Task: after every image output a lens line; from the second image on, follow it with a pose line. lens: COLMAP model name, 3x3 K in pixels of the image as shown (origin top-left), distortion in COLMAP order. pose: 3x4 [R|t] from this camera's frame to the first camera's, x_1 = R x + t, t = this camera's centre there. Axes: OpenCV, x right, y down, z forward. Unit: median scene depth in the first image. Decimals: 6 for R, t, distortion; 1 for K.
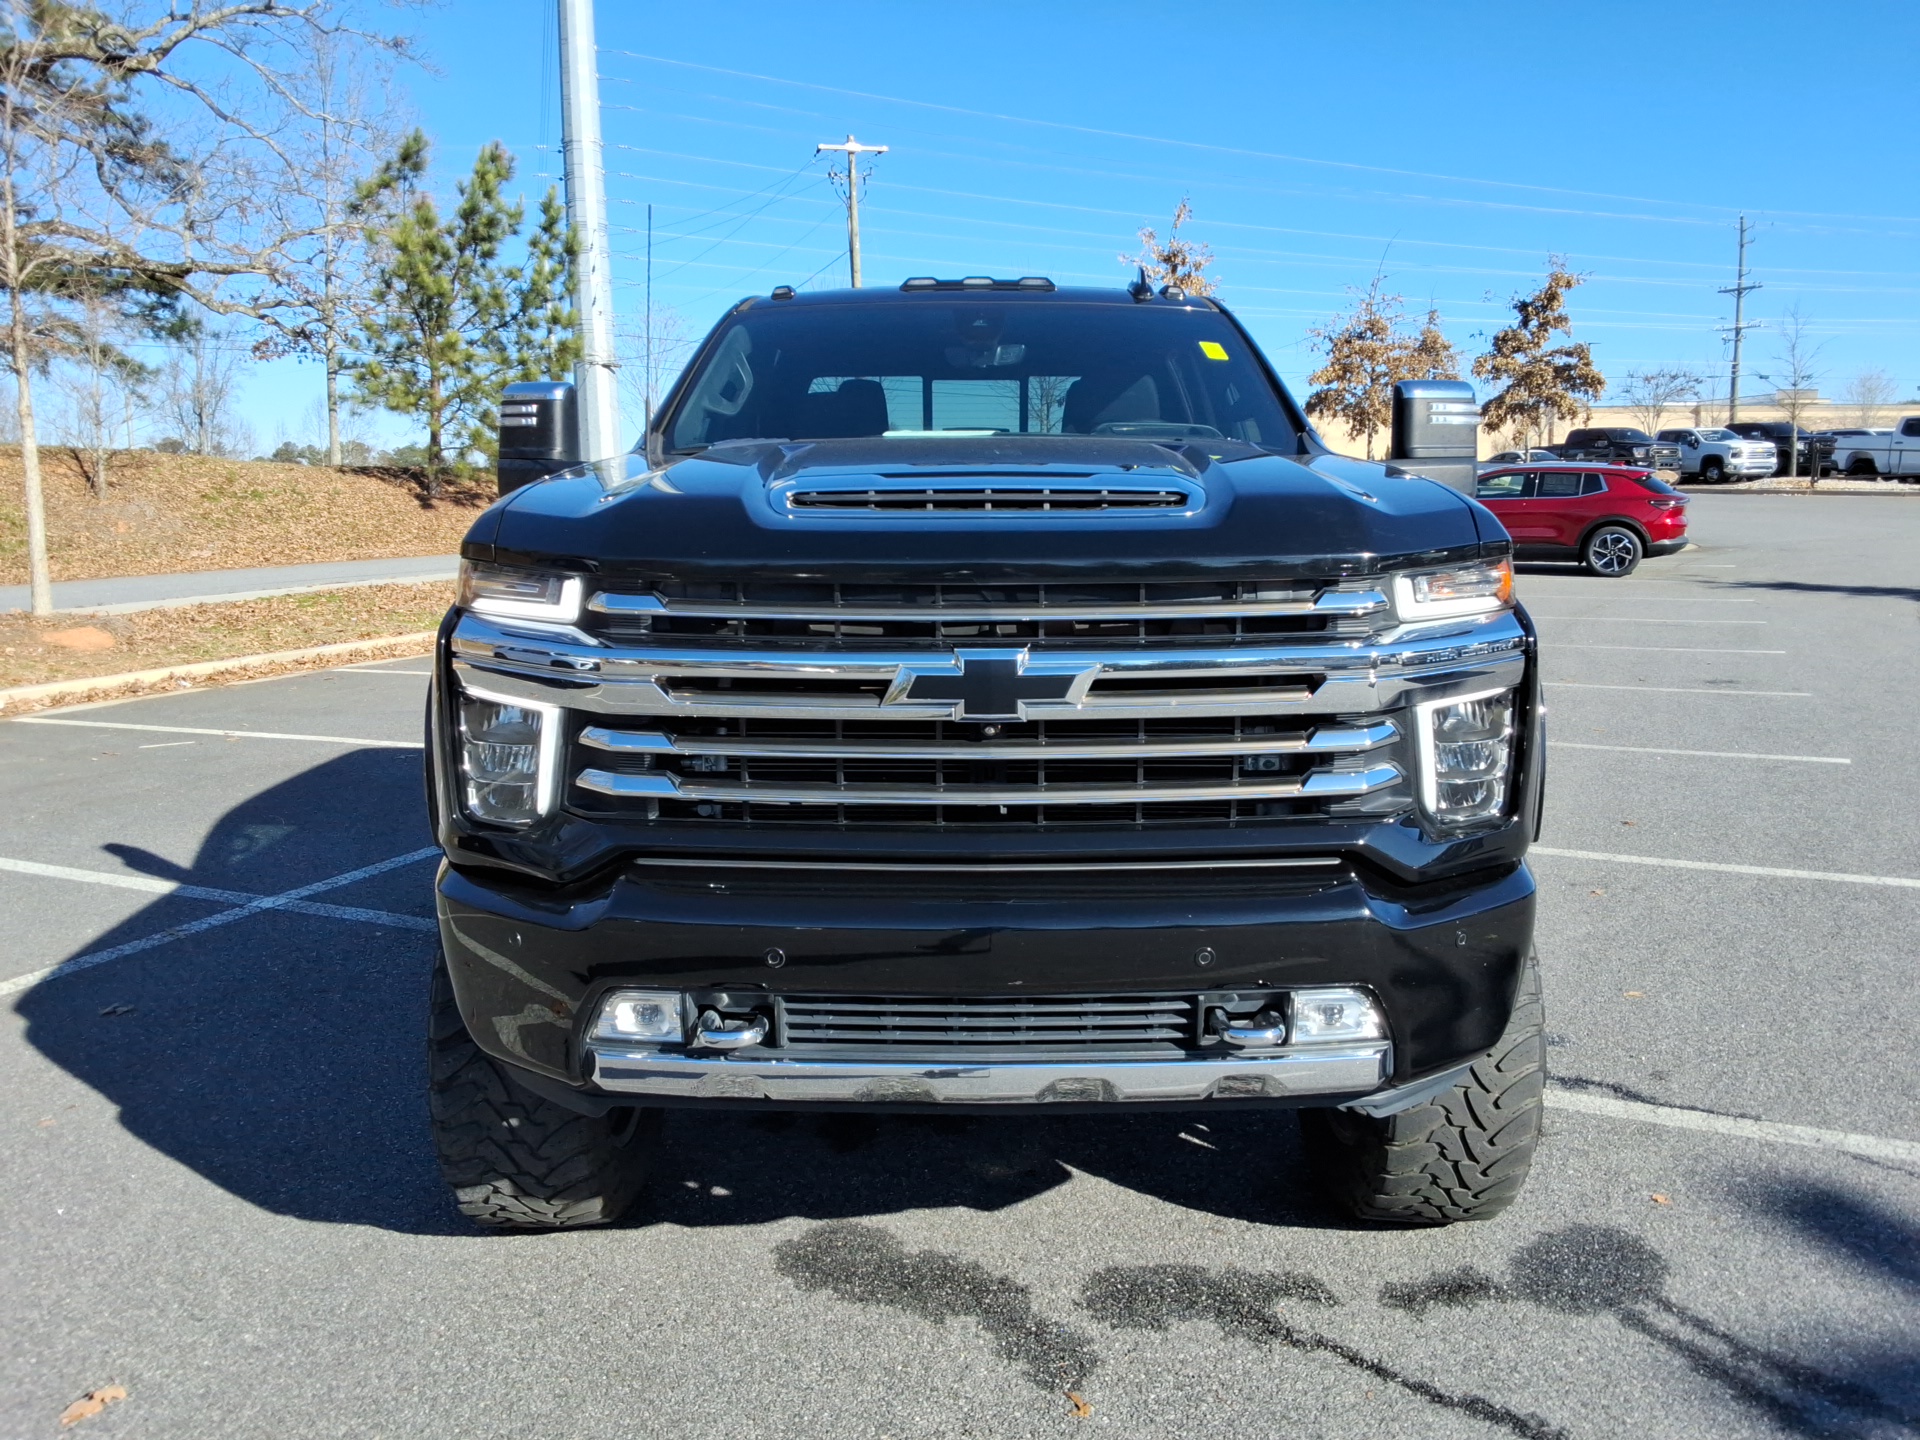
lens RADIAL K [[1532.7, 0, 971.3], [0, 1532.7, 701.8], [0, 0, 1]] dist [0.130556, -0.194510]
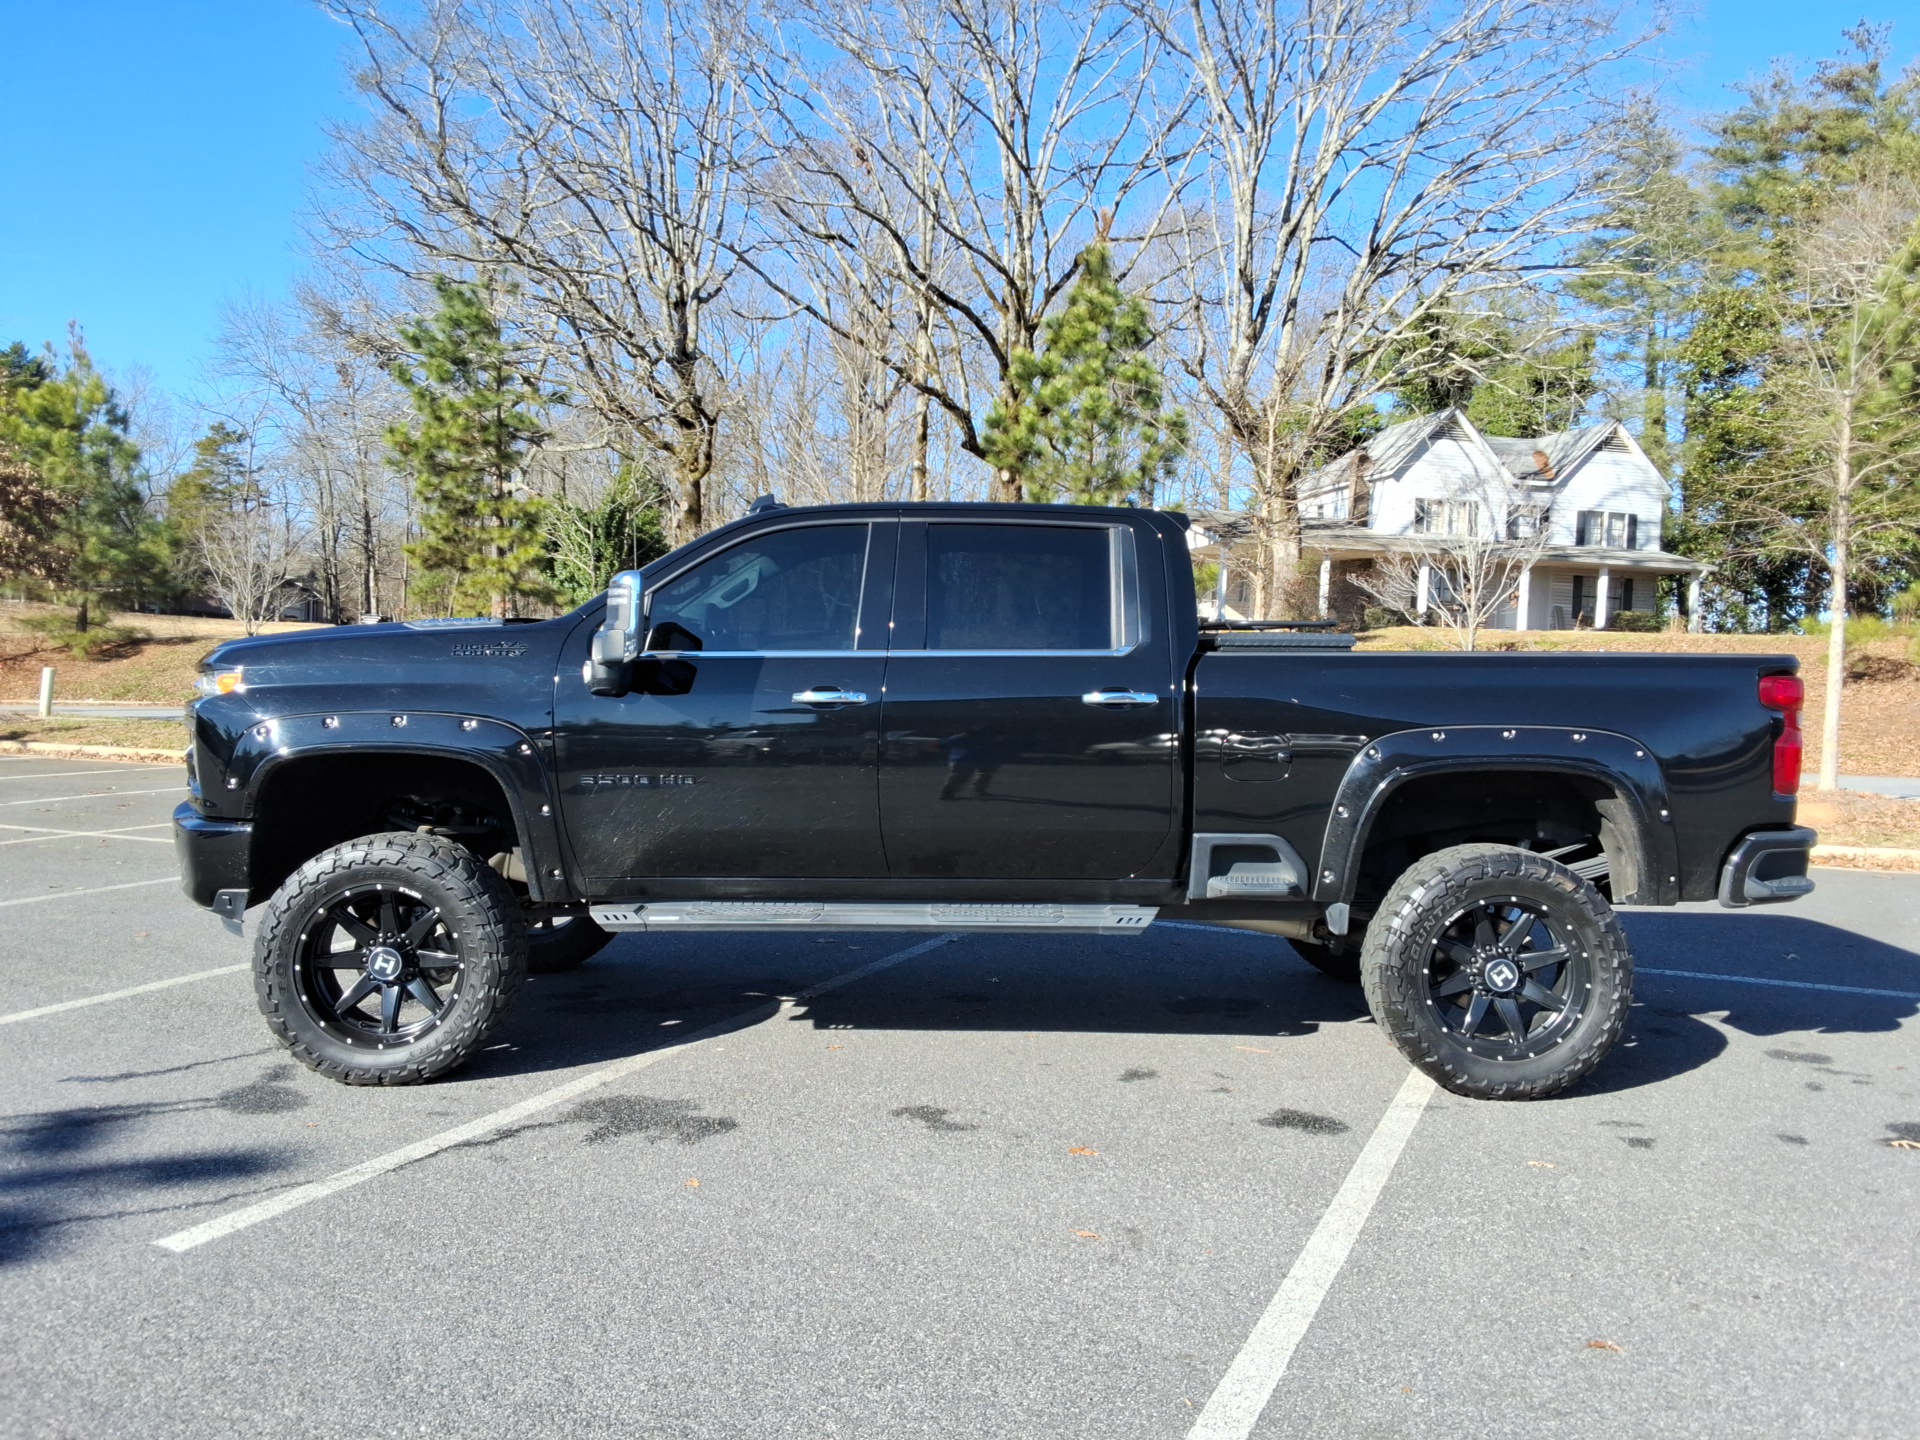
lens RADIAL K [[1532.7, 0, 971.3], [0, 1532.7, 701.8], [0, 0, 1]] dist [0.130556, -0.194510]
pose [[-0.019813, 0.040231, -0.998994, 0.221185], [-0.165213, 0.985322, 0.042957, -0.028329], [0.986059, 0.165898, -0.012876, 0.183852]]
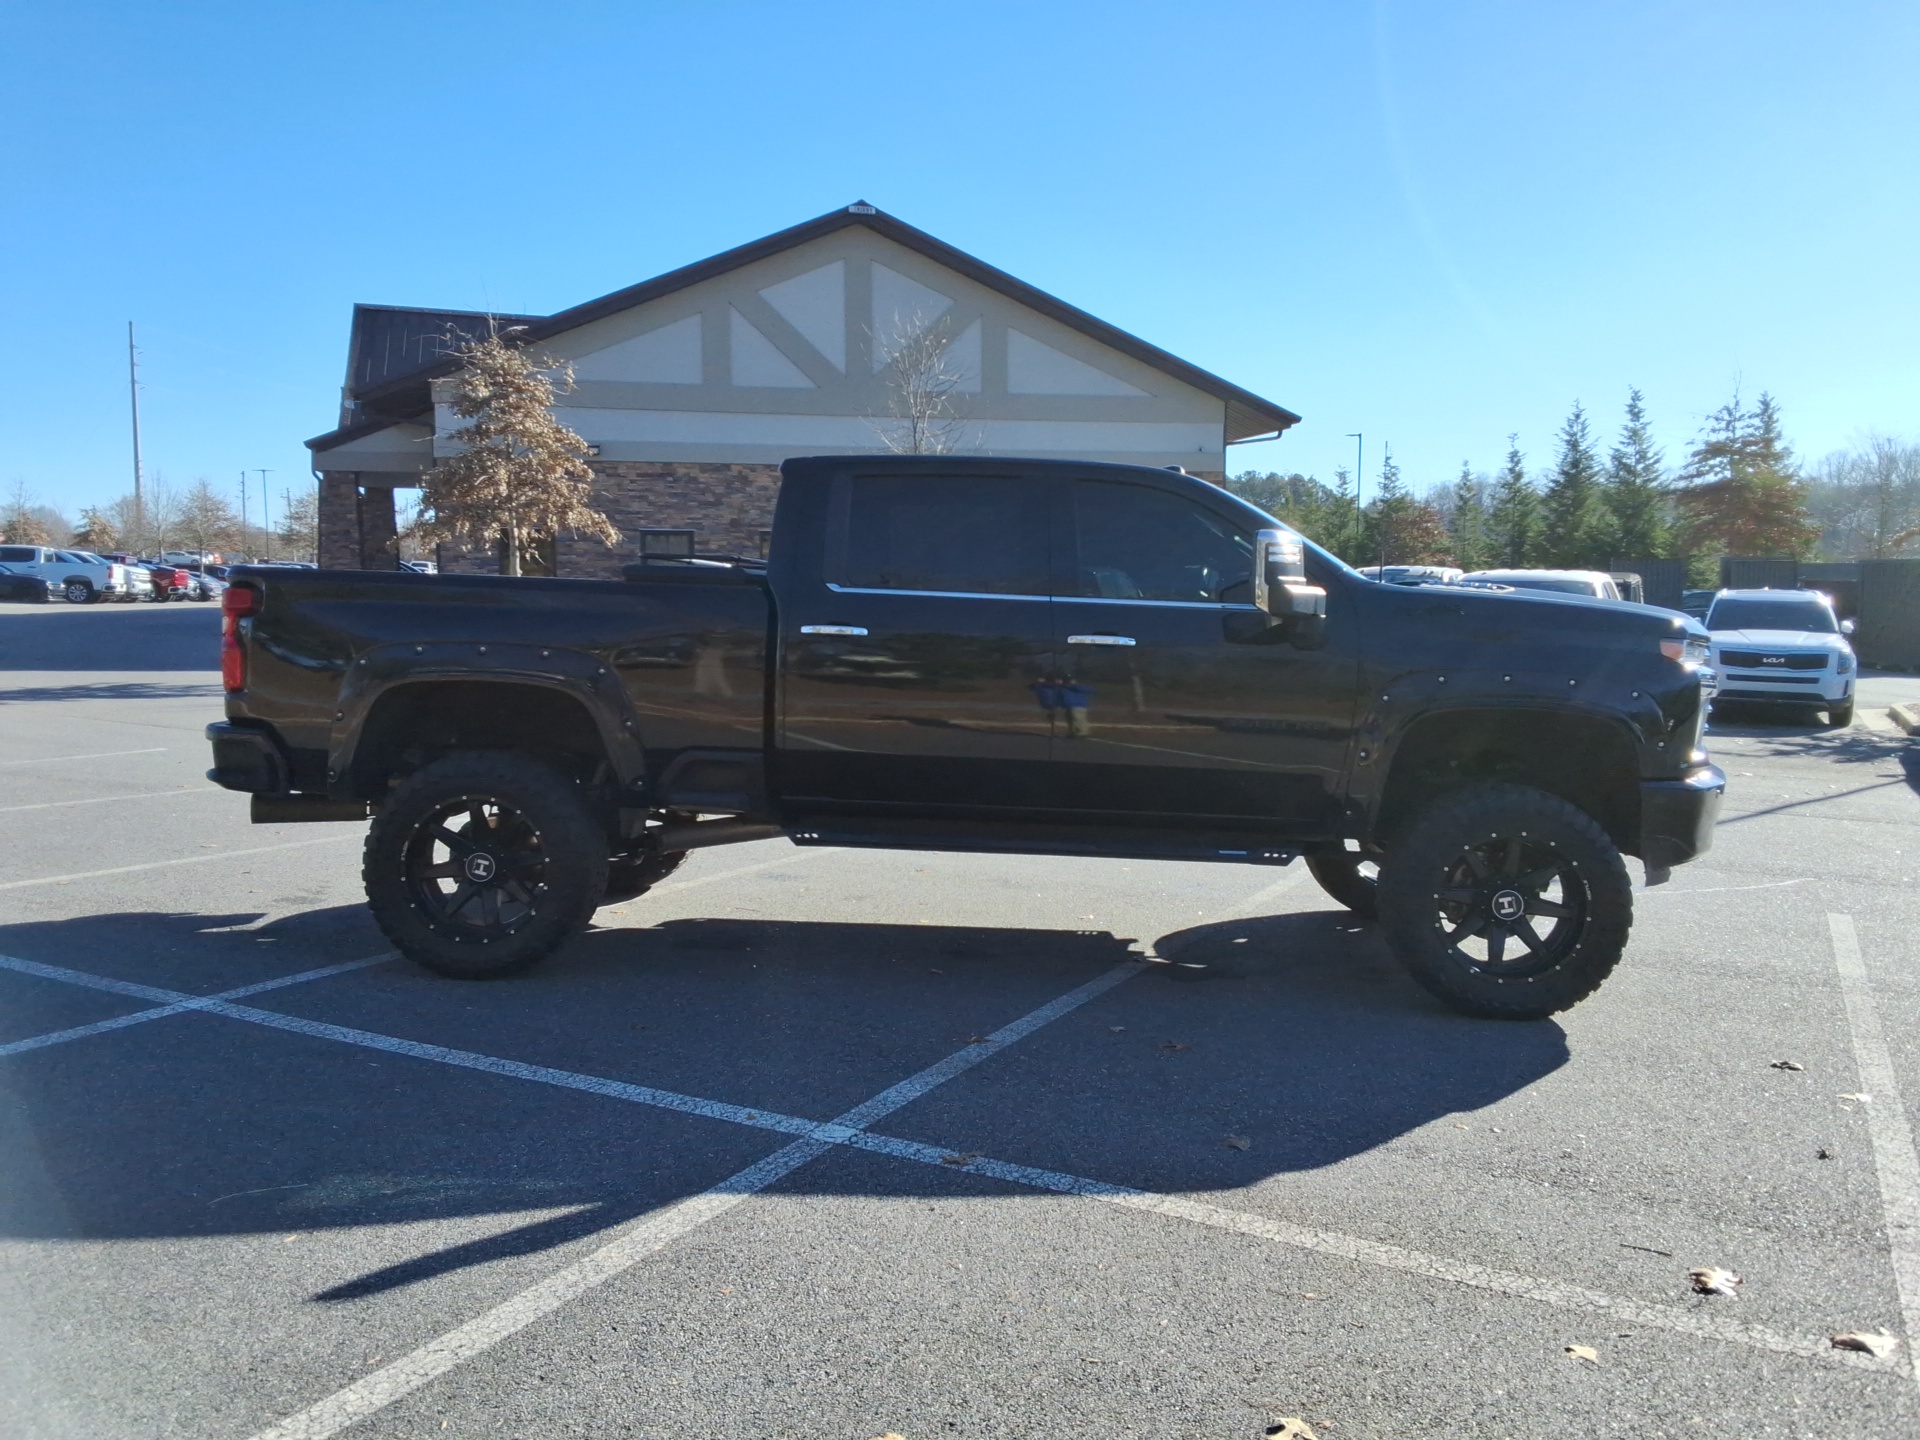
lens RADIAL K [[1524.0, 0, 972.6], [0, 1524.0, 720.2], [0, 0, 1]] dist [0.096331, -0.126702]
pose [[0.074126, -0.072890, 0.994582, -0.234140], [0.124493, 0.990200, 0.063291, -0.022378], [-0.989448, 0.119127, 0.082474, 0.164556]]
